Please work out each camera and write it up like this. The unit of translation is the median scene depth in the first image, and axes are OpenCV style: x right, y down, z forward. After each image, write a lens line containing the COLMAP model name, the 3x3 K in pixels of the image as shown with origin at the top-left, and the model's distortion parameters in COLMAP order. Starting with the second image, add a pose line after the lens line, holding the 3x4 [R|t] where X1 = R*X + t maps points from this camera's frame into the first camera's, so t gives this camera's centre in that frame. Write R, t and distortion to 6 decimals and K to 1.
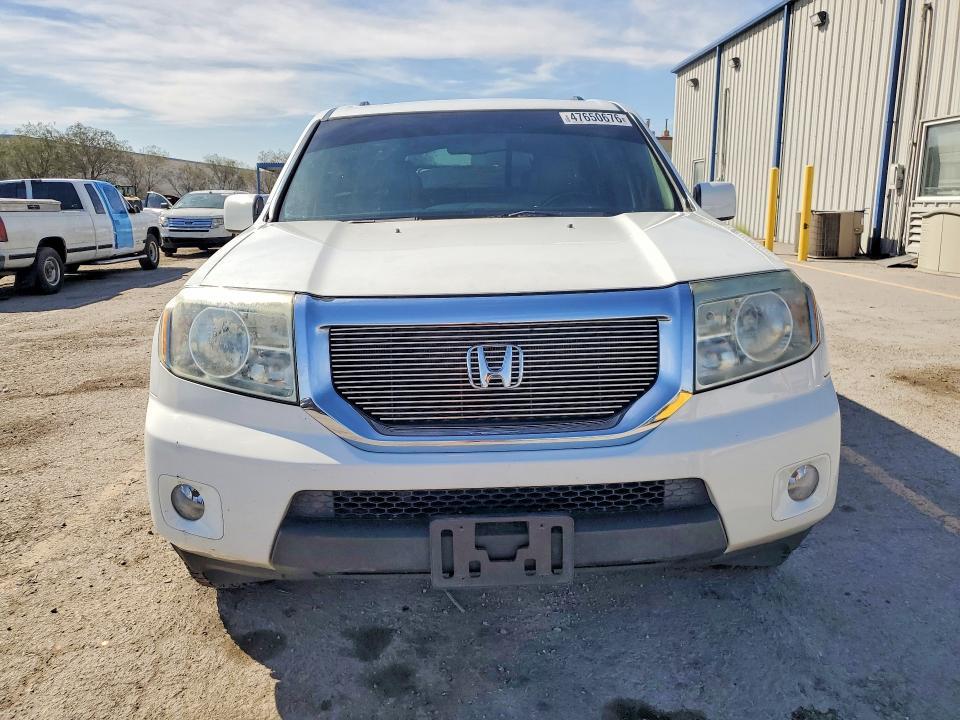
lens RADIAL K [[732.0, 0, 484.1], [0, 732.0, 353.6], [0, 0, 1]] dist [0.021983, -0.007481]
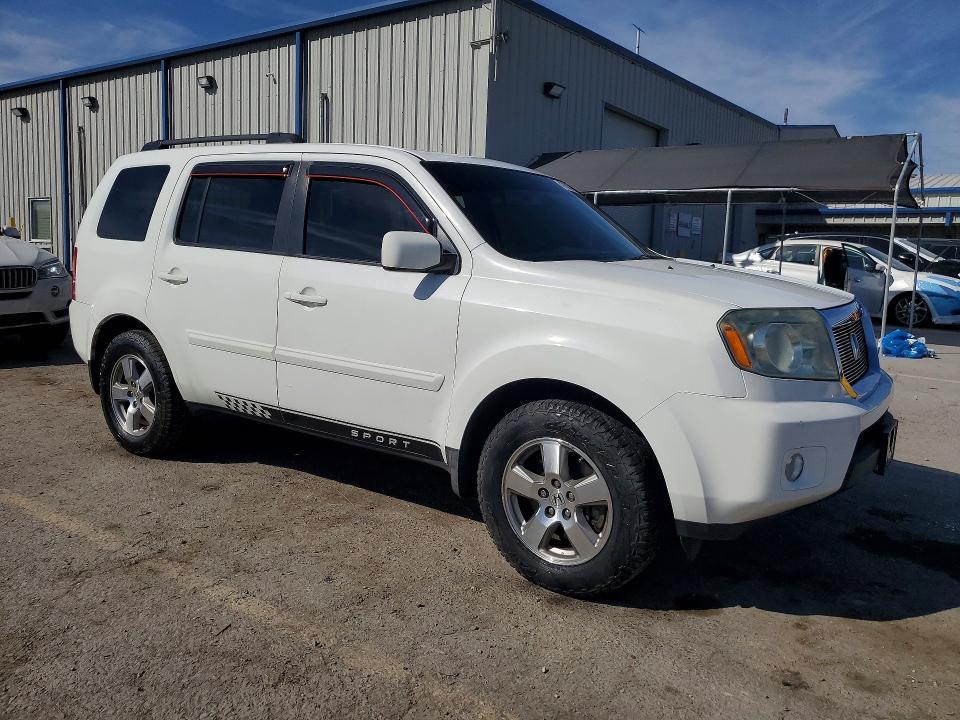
lens RADIAL K [[732.0, 0, 486.7], [0, 732.0, 361.9], [0, 0, 1]] dist [0.021983, -0.007481]
pose [[0.599430, -0.092367, 0.795080, -0.253903], [0.134050, 0.990875, 0.014050, -0.011841], [-0.789123, 0.098158, 0.606342, 0.086113]]
